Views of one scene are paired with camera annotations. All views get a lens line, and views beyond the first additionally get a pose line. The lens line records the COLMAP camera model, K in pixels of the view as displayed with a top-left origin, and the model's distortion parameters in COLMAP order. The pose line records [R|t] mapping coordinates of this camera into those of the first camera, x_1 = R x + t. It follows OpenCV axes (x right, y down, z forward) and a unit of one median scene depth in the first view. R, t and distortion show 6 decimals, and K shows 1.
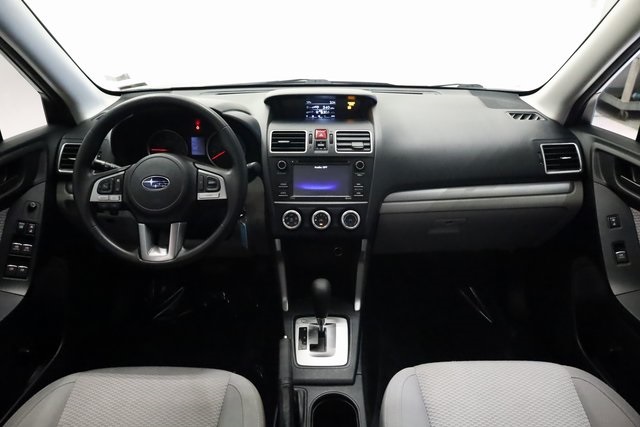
lens RADIAL K [[438.5, 0, 320.9], [0, 438.5, 210.4], [0, 0, 1]] dist [-0.003188, -0.000487]
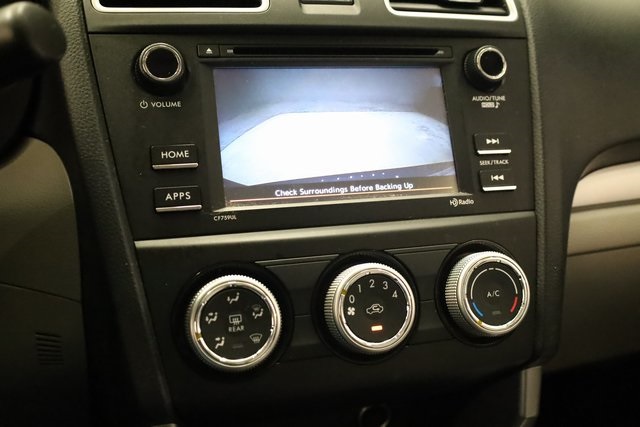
lens RADIAL K [[658.2, 0, 317.8], [0, 658.2, 213.8], [0, 0, 1]] dist [-0.011408, 0.000000]
pose [[0.952047, -0.064611, 0.299050, -0.116367], [0.089647, 0.993457, -0.070756, -0.003554], [-0.292522, 0.094172, 0.951611, 0.688820]]
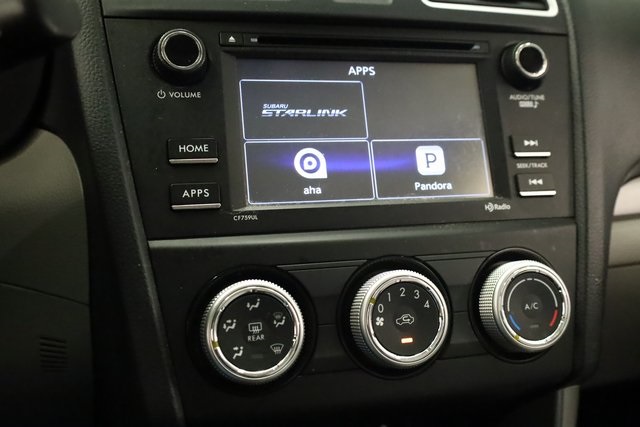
lens RADIAL K [[658.2, 0, 315.8], [0, 658.2, 214.9], [0, 0, 1]] dist [-0.011408, 0.000000]
pose [[0.956898, -0.041331, 0.287467, -0.118744], [0.068328, 0.994076, -0.084520, -0.002331], [-0.282271, 0.100519, 0.954054, 0.713488]]
